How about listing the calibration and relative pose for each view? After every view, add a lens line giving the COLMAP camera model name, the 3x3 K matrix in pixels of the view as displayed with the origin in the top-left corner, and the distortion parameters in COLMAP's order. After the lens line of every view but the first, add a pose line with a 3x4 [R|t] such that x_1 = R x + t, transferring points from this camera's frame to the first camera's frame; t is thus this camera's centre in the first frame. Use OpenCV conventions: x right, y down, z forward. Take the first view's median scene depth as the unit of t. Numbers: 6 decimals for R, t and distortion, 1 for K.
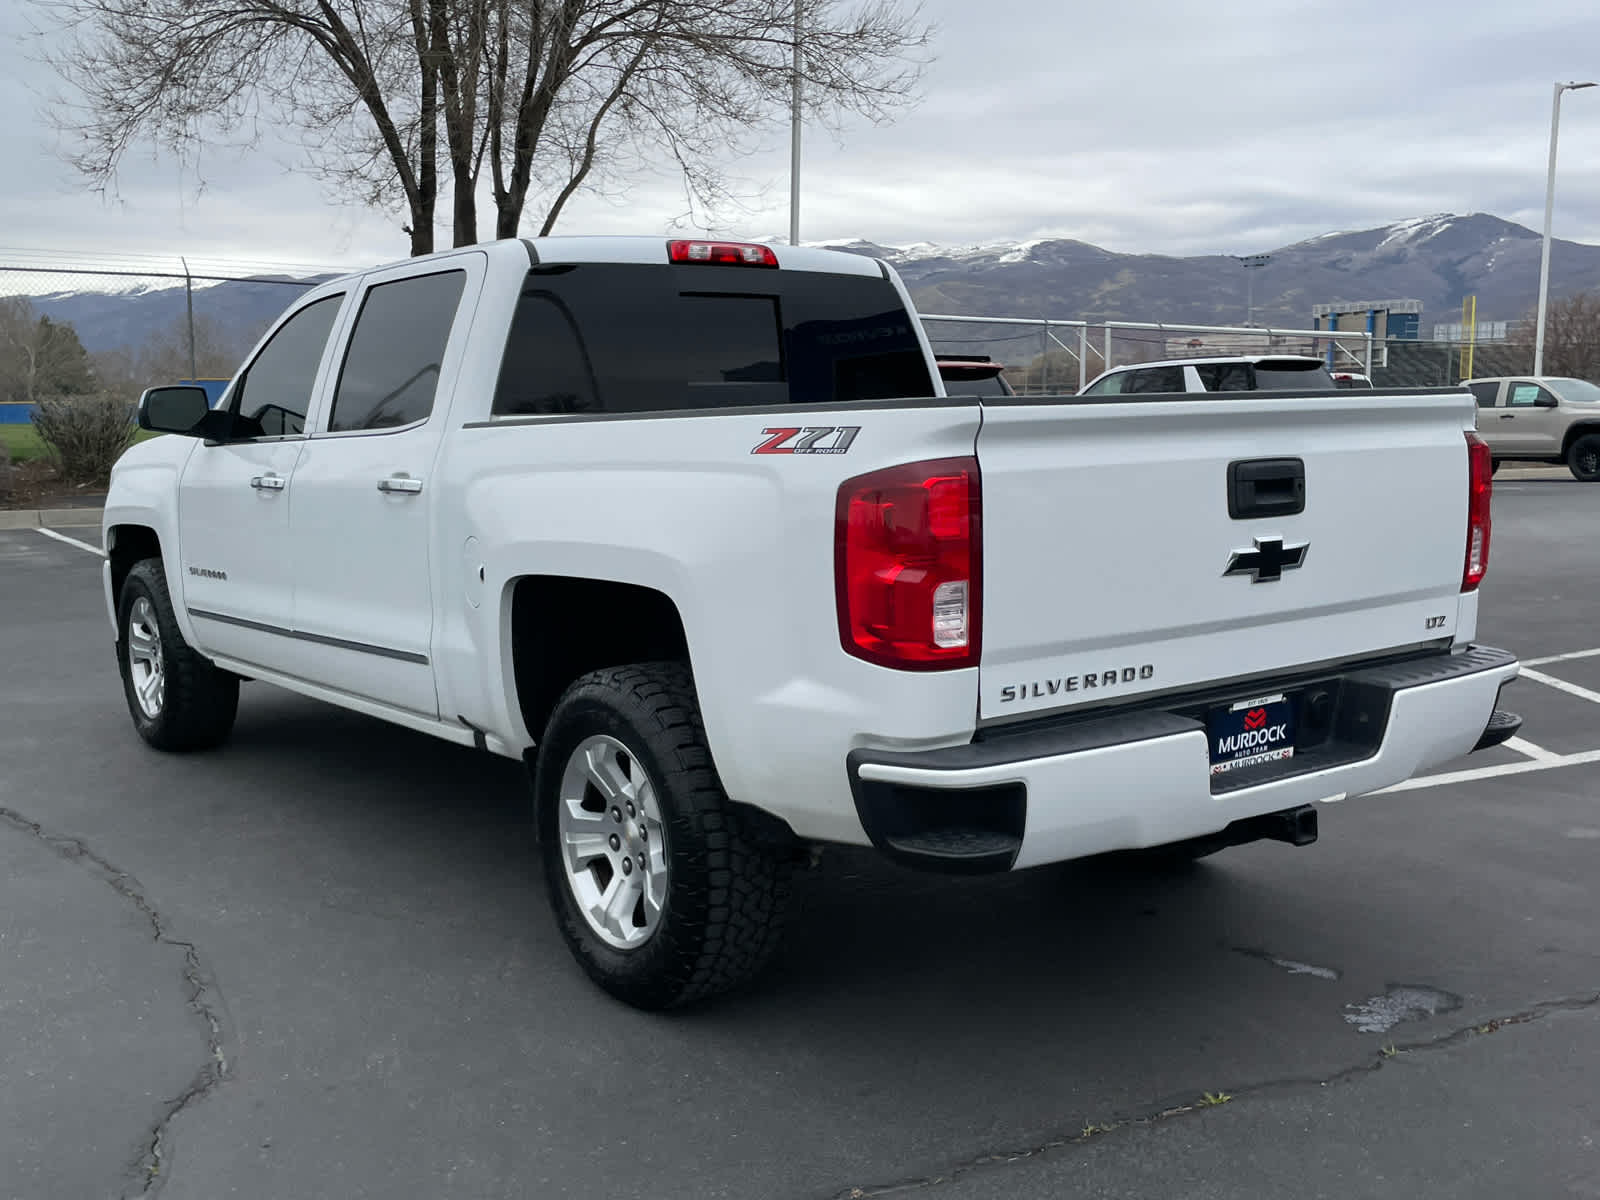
lens RADIAL K [[1631.5, 0, 808.5], [0, 1631.5, 584.7], [0, 0, 1]] dist [0.067762, 0.000000]
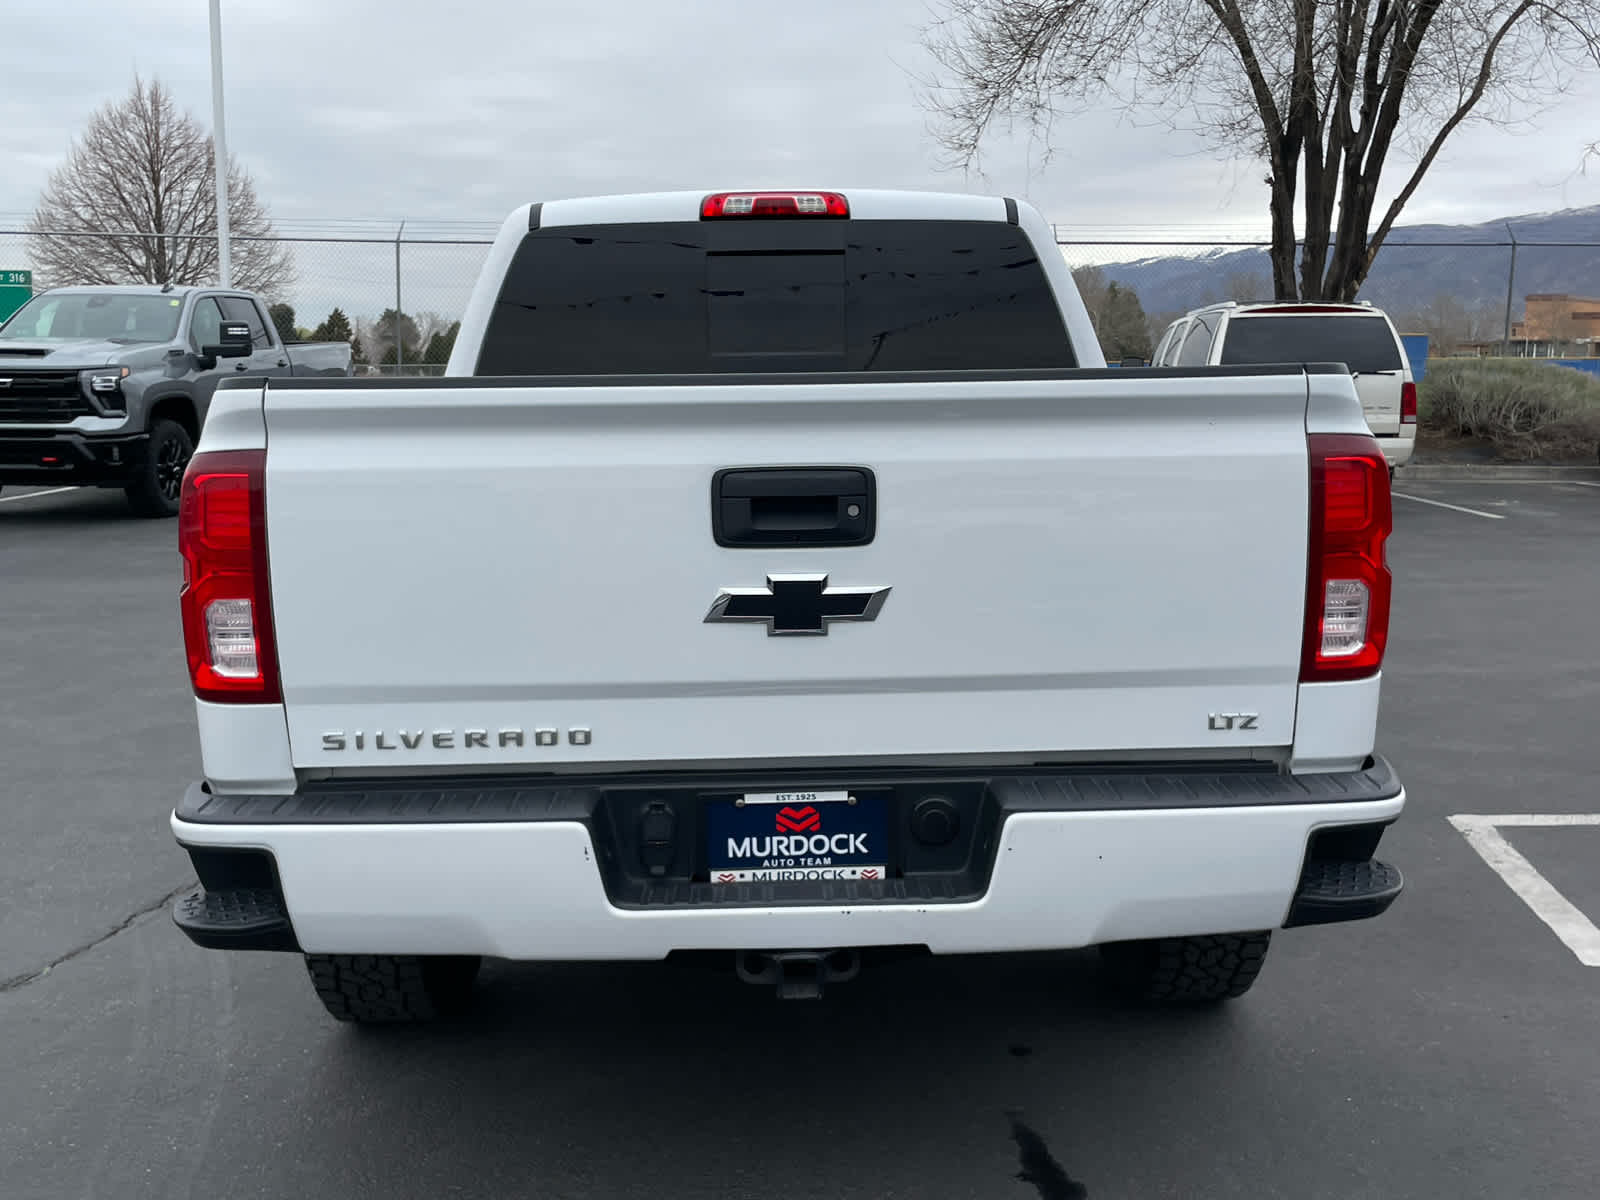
lens RADIAL K [[1631.5, 0, 816.1], [0, 1631.5, 599.4], [0, 0, 1]] dist [0.067762, 0.000000]
pose [[0.815484, 0.085211, -0.572473, 0.601949], [-0.065536, 0.996336, 0.054946, -0.050019], [0.575058, -0.007290, 0.818080, 0.355129]]
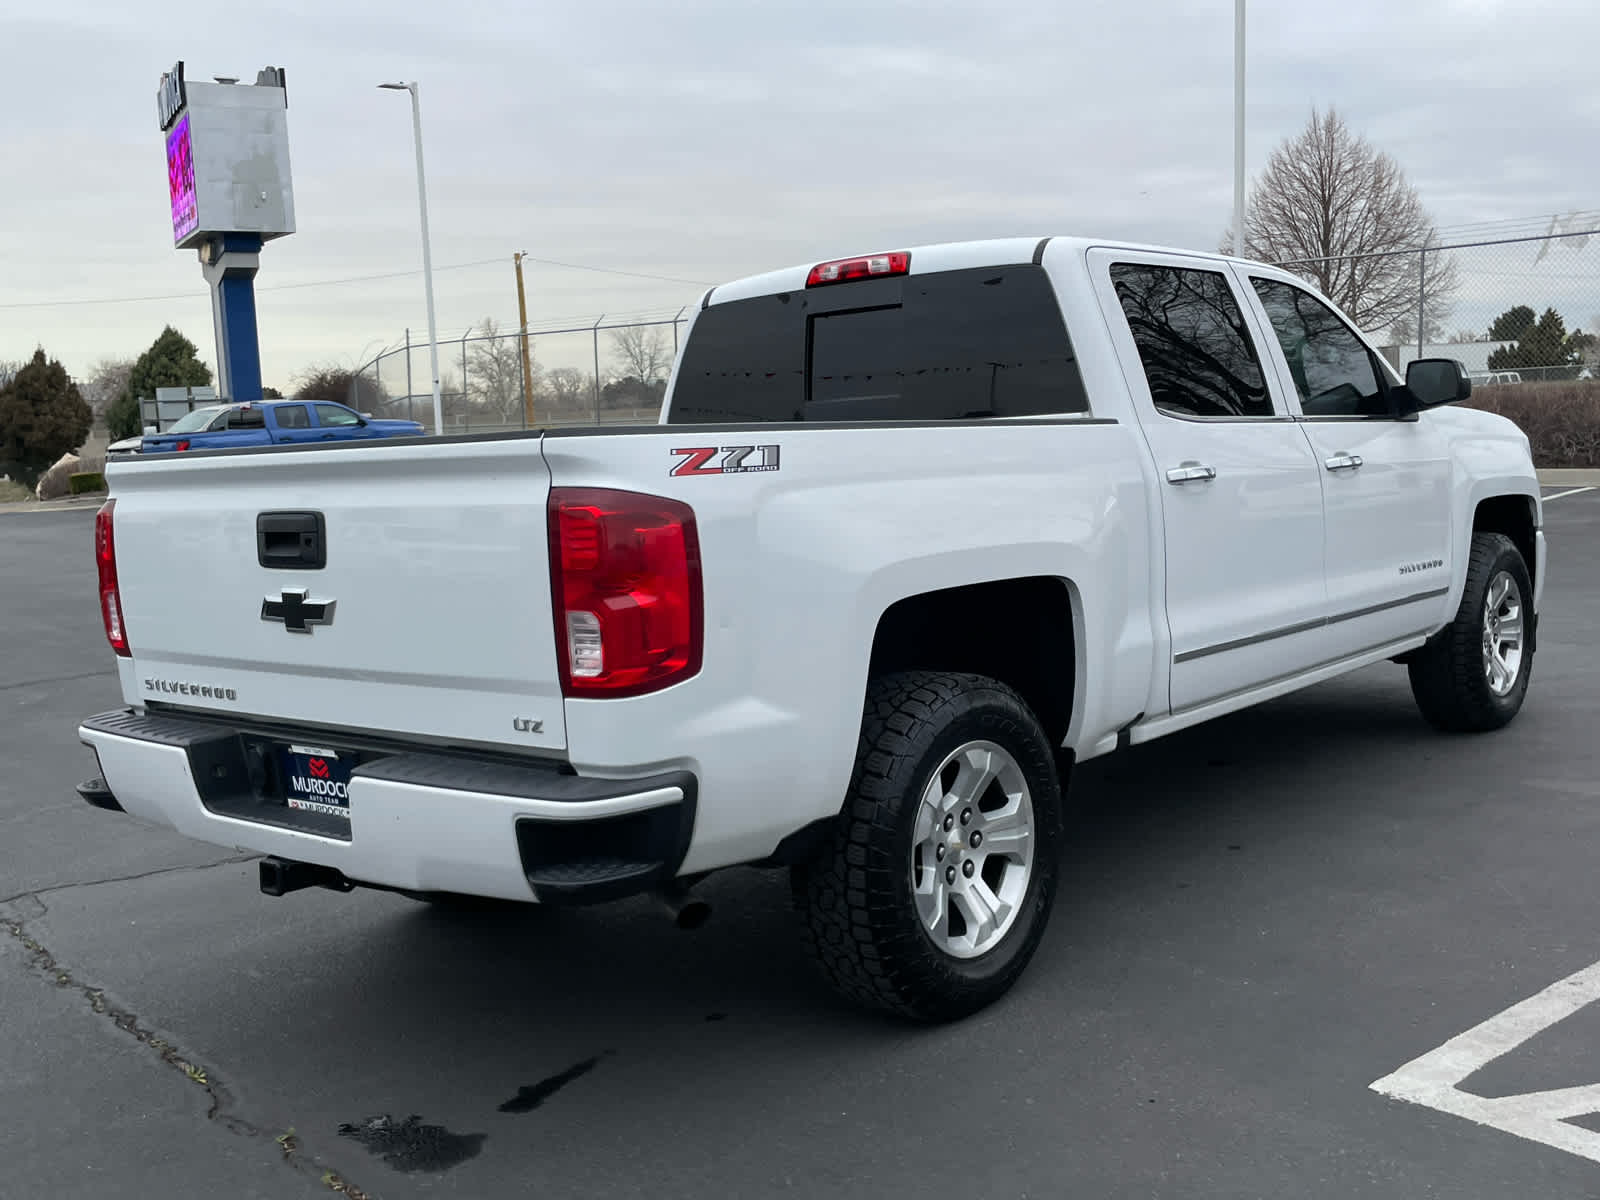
lens RADIAL K [[1631.5, 0, 815.1], [0, 1631.5, 571.8], [0, 0, 1]] dist [0.067762, 0.000000]
pose [[0.222126, 0.091574, -0.970708, 1.142615], [-0.057348, 0.995083, 0.080750, -0.119605], [0.973330, 0.037731, 0.226286, 0.928809]]
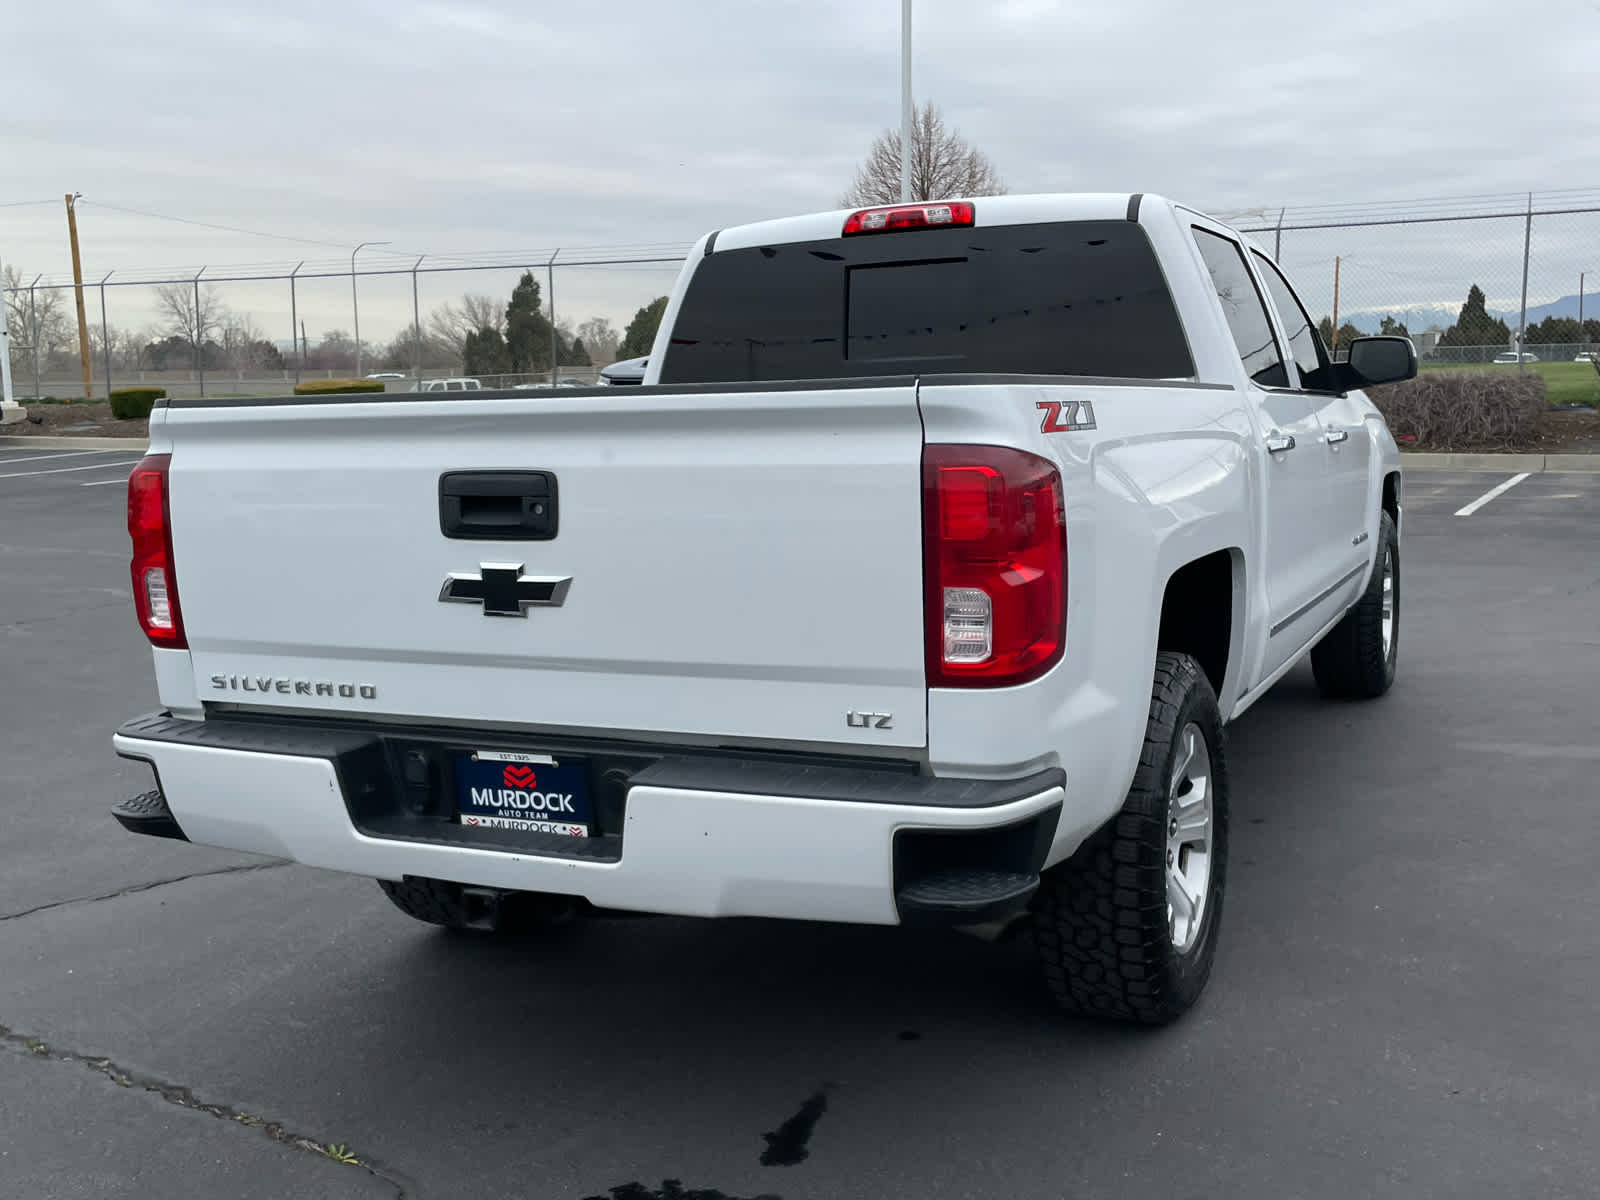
lens RADIAL K [[1631.5, 0, 816.1], [0, 1631.5, 574.0], [0, 0, 1]] dist [0.067762, 0.000000]
pose [[0.465219, 0.105377, -0.878901, 0.937049], [-0.074862, 0.994016, 0.079554, -0.087858], [0.882025, 0.028786, 0.470323, 0.641944]]
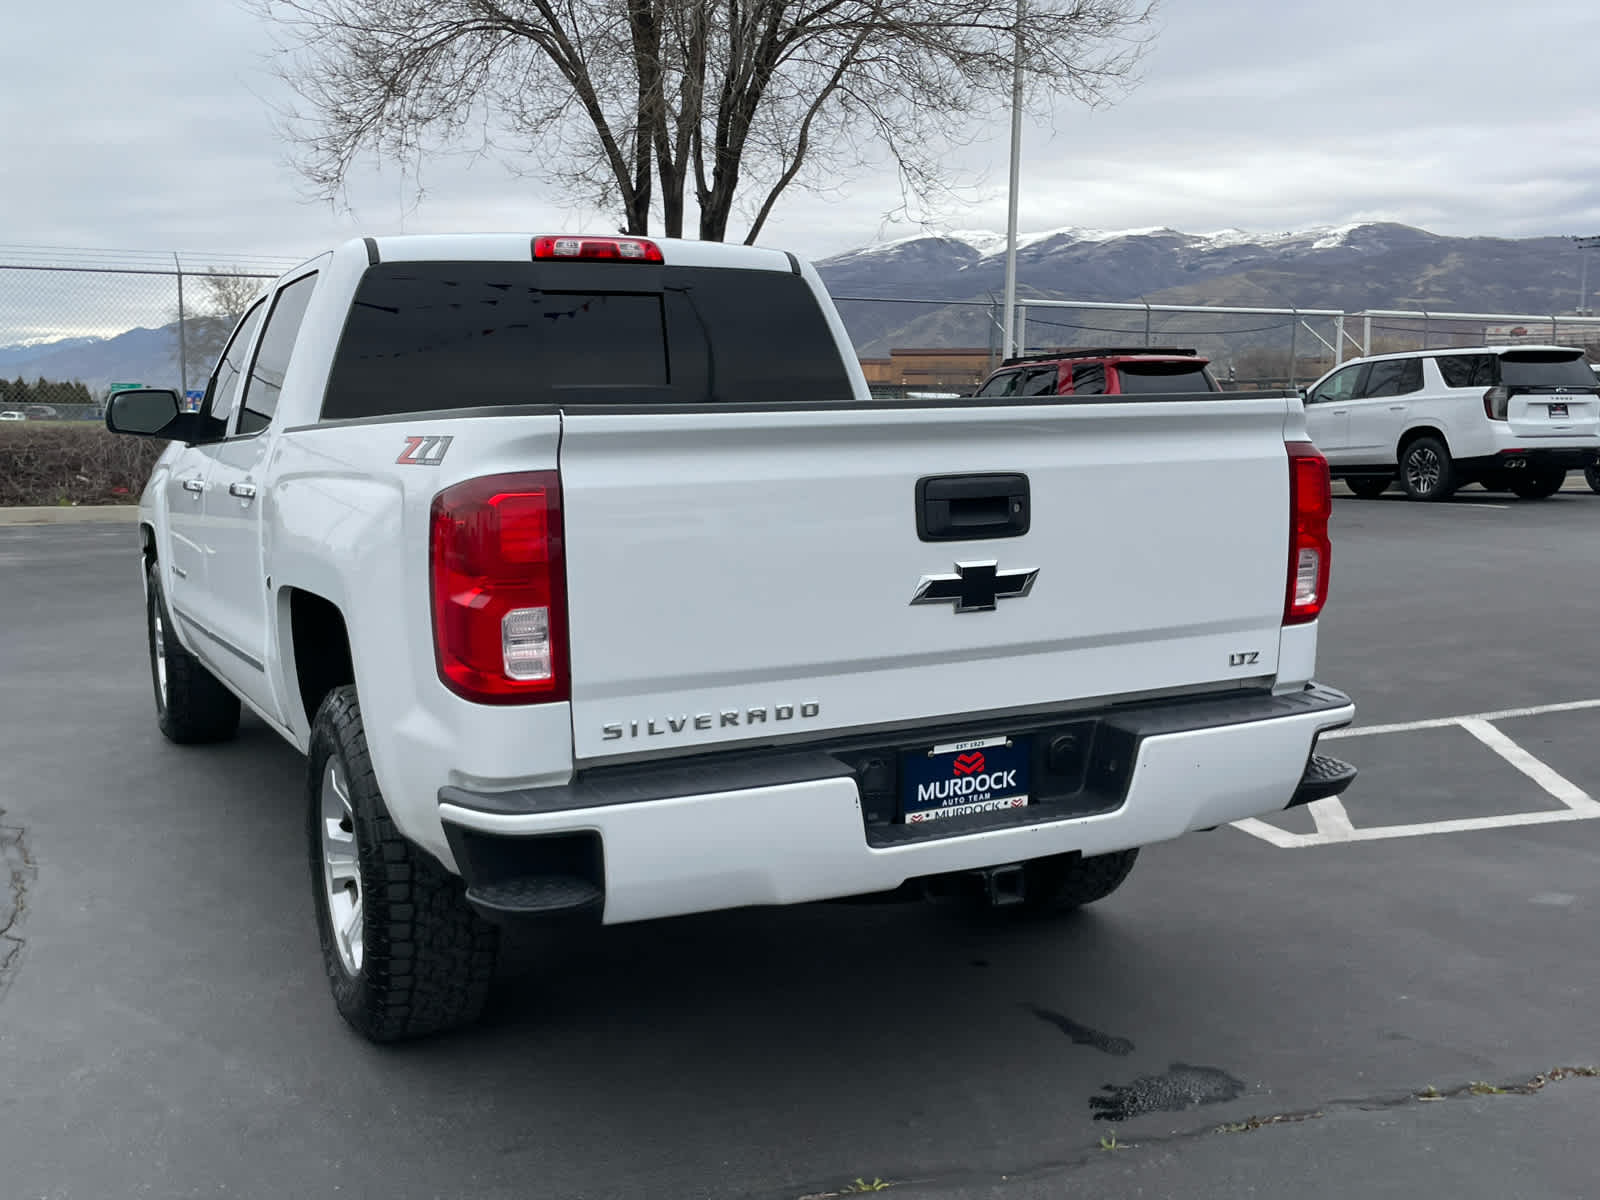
lens RADIAL K [[1631.5, 0, 810.8], [0, 1631.5, 605.2], [0, 0, 1]] dist [0.067762, 0.000000]
pose [[0.984240, 0.020687, -0.175621, 0.298594], [-0.017965, 0.999693, 0.017075, -0.016111], [0.175921, -0.013651, 0.984310, 0.093850]]
